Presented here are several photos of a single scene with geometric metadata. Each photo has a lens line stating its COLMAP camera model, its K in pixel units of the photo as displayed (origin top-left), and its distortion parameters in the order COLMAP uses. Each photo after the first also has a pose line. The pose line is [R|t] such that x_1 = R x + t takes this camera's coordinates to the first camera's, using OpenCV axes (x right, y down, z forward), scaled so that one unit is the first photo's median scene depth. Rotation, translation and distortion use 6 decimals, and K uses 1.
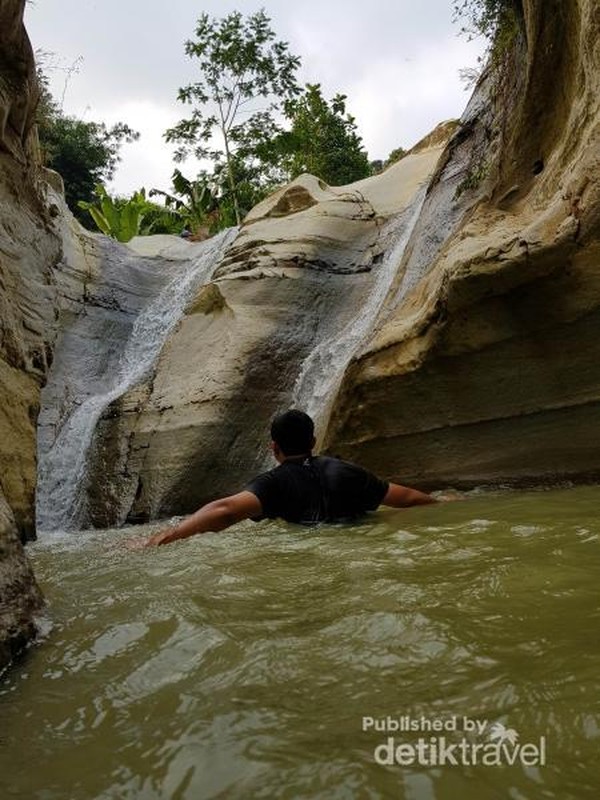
lens RADIAL K [[603.5, 0, 308.8], [0, 603.5, 400.2], [0, 0, 1]] dist [0.130356, -0.199282]
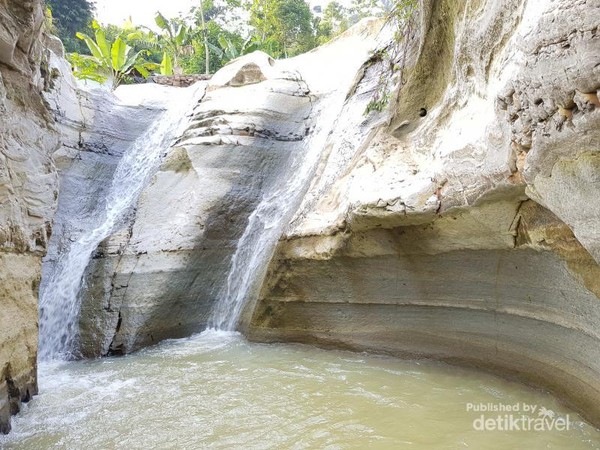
lens RADIAL K [[452.6, 0, 300.0], [0, 452.6, 225.0], [0, 0, 1]] dist [0.130356, -0.199282]
pose [[0.994673, 0.040927, 0.094610, 0.007926], [-0.048520, 0.995662, 0.079391, -0.130877], [-0.090951, -0.083558, 0.992344, -0.010081]]
